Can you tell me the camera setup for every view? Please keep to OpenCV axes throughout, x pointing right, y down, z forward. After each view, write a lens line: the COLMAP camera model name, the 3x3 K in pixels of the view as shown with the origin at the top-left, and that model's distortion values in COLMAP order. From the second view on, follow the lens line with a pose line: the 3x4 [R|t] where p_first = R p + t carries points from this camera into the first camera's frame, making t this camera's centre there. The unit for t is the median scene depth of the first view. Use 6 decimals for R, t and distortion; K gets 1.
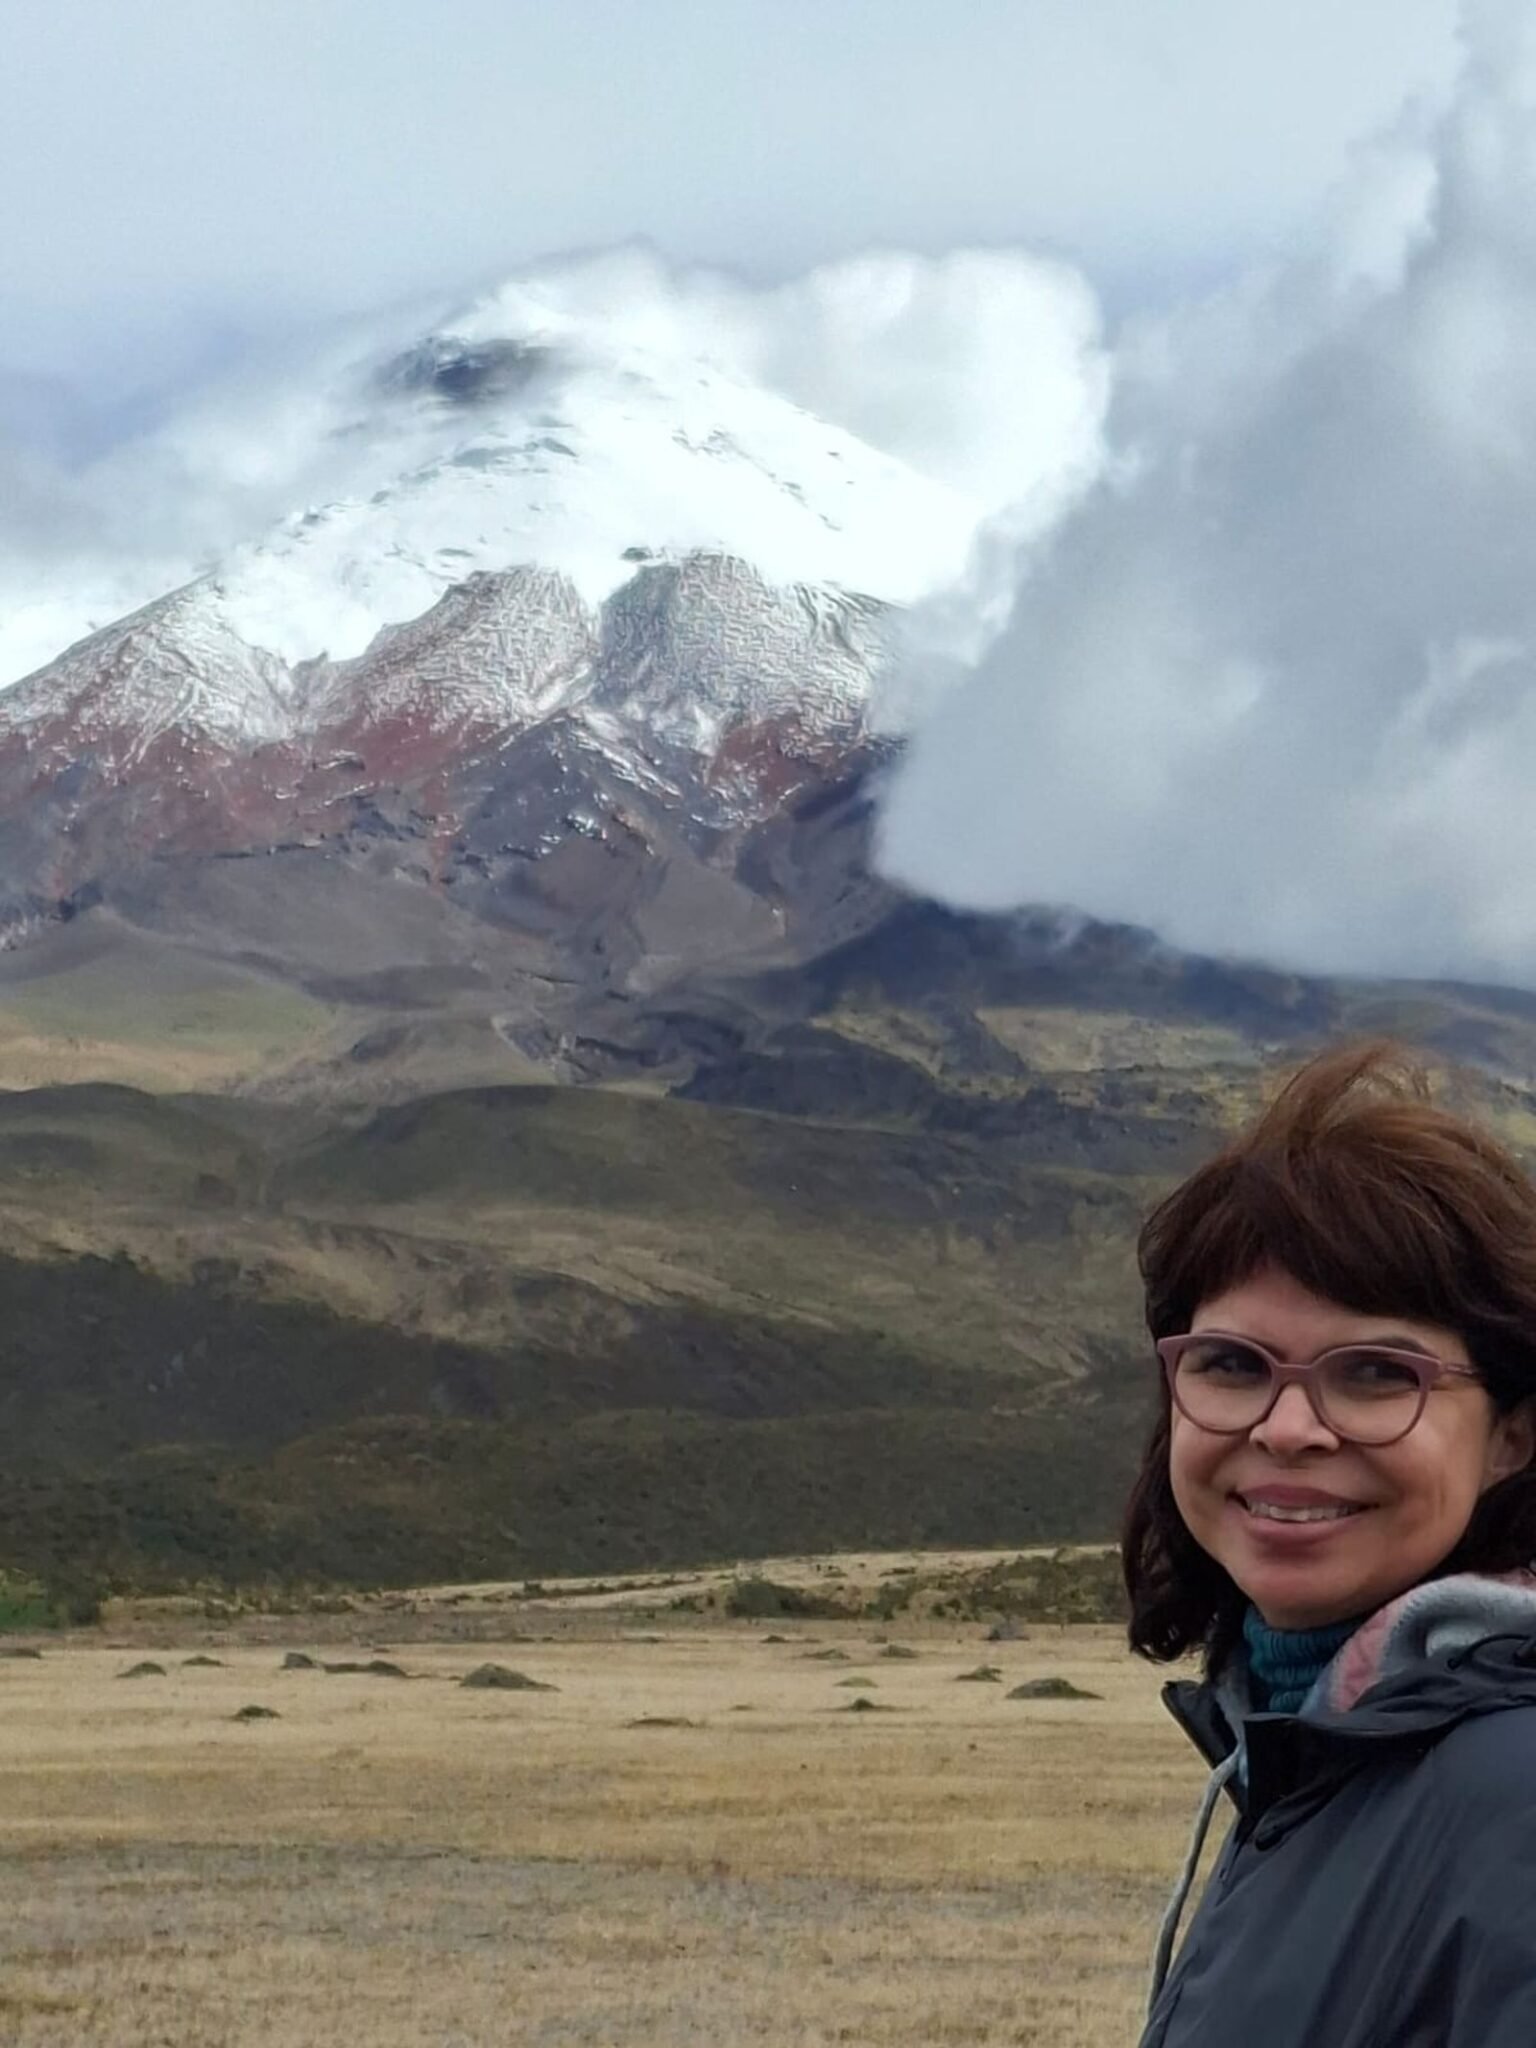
lens RADIAL K [[1662.4, 0, 768.4], [0, 1662.4, 1027.5], [0, 0, 1]] dist [-0.015329, -0.002857]
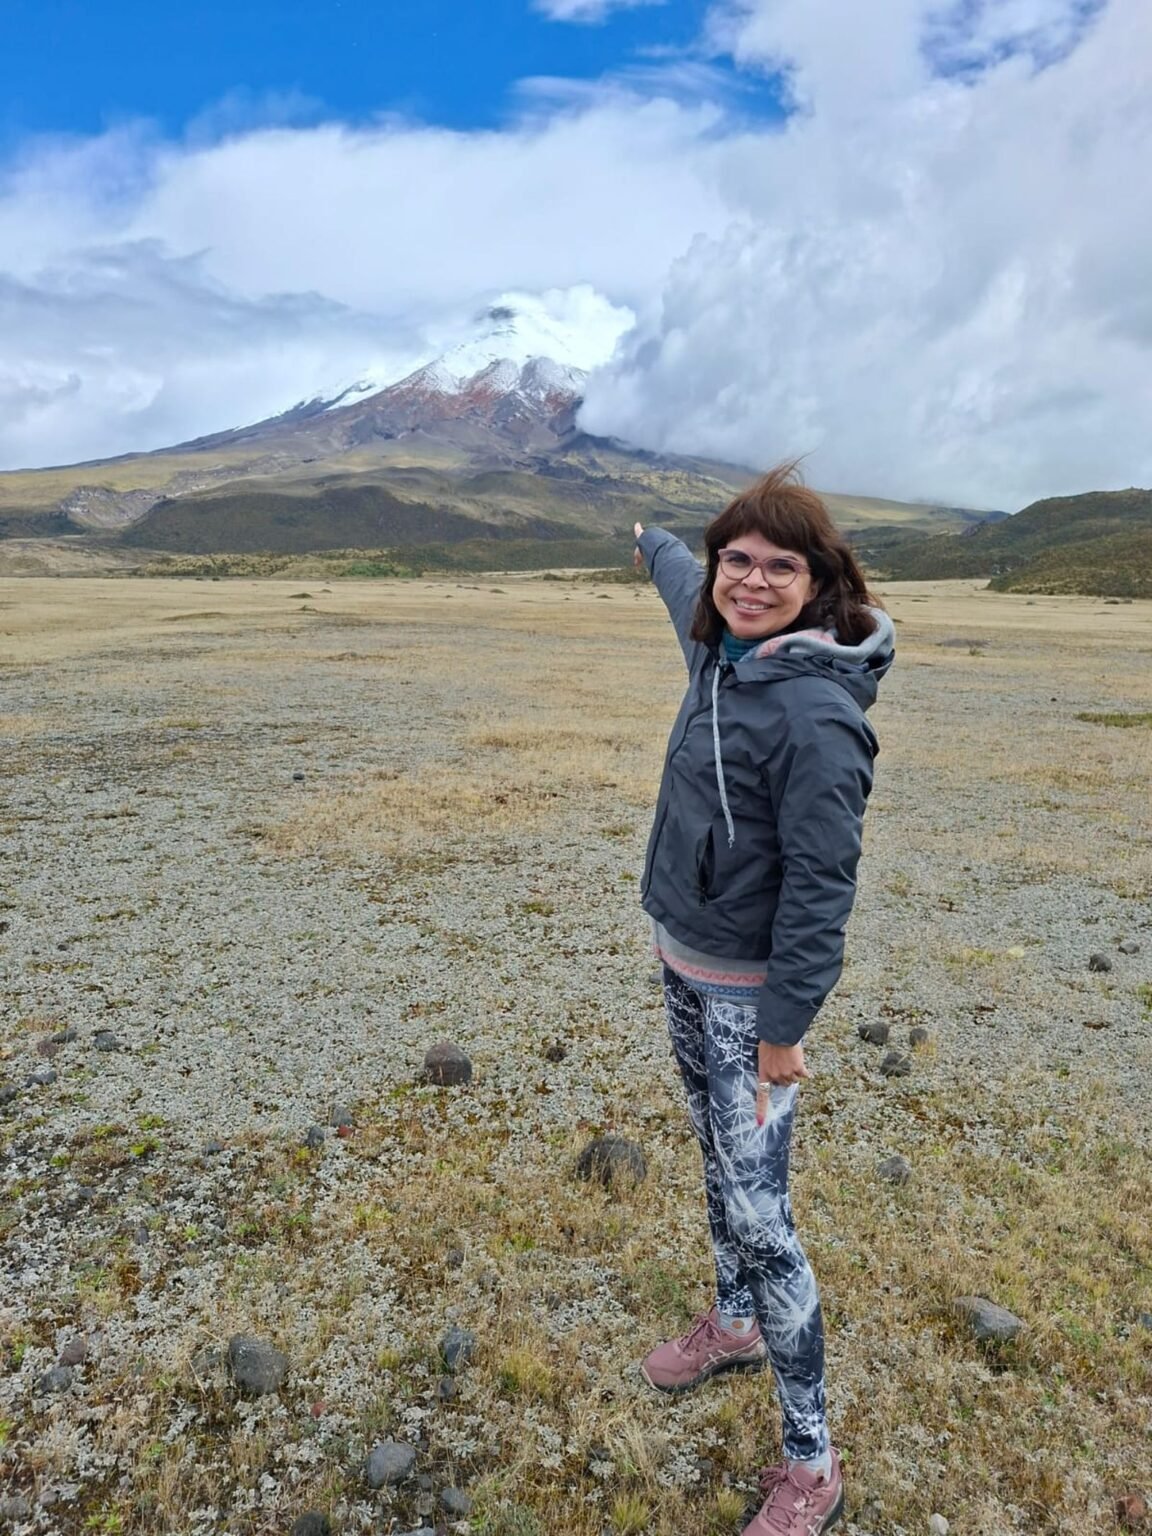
lens RADIAL K [[1246.8, 0, 572.9], [0, 1246.8, 768.4], [0, 0, 1]] dist [-0.015329, -0.002857]
pose [[0.984661, 0.072244, -0.158822, 0.688846], [-0.022859, 0.955822, 0.293057, -0.204223], [0.172977, -0.284931, 0.942811, -2.645428]]
